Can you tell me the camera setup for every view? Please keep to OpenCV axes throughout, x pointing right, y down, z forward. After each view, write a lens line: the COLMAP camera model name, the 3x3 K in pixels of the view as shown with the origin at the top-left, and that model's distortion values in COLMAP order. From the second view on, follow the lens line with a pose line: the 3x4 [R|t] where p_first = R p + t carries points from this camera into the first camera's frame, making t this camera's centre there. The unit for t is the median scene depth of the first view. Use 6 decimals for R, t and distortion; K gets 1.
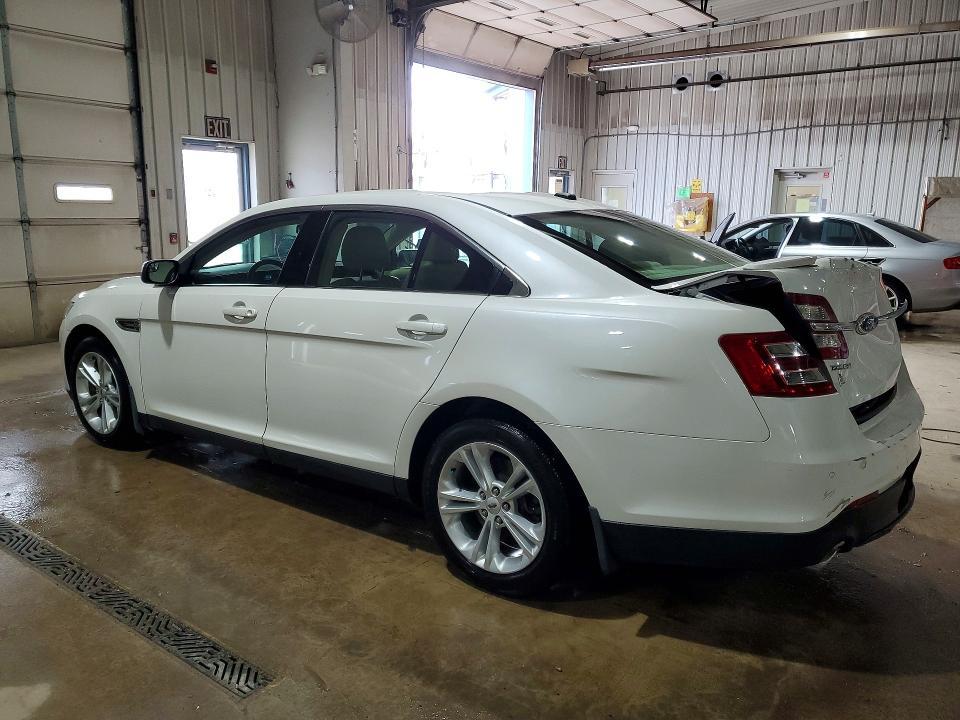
lens RADIAL K [[759.5, 0, 459.7], [0, 759.5, 366.8], [0, 0, 1]] dist [0.034142, -0.011743]
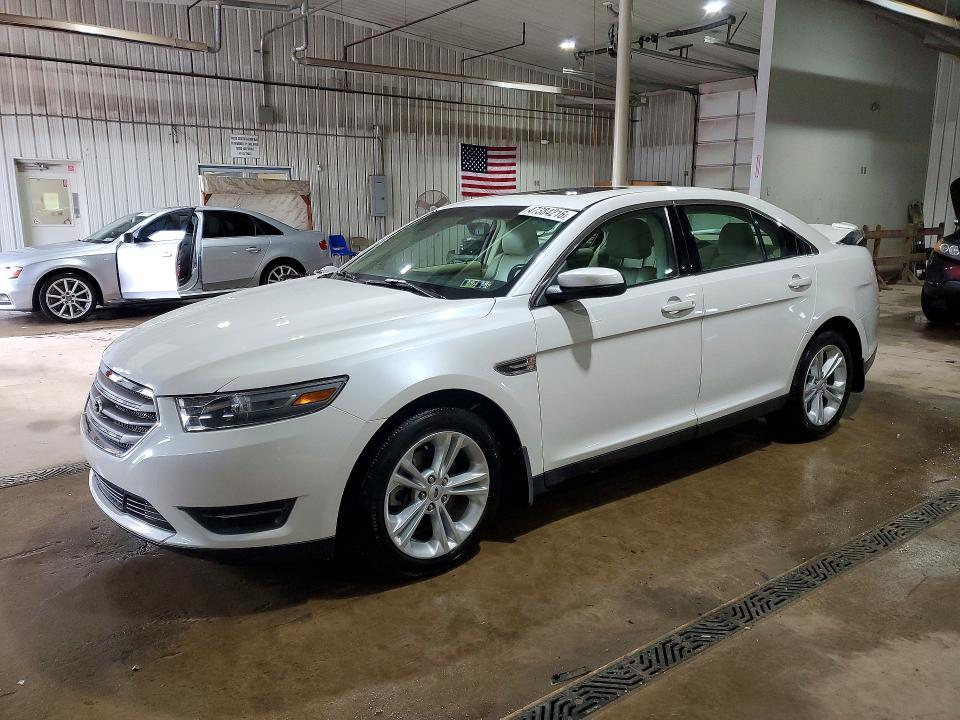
lens RADIAL K [[759.5, 0, 481.0], [0, 759.5, 370.3], [0, 0, 1]] dist [0.034142, -0.011743]
pose [[0.245717, -0.214084, 0.945405, -1.186485], [0.203095, 0.965029, 0.165742, -0.188158], [-0.947827, 0.151281, 0.280604, 0.871058]]
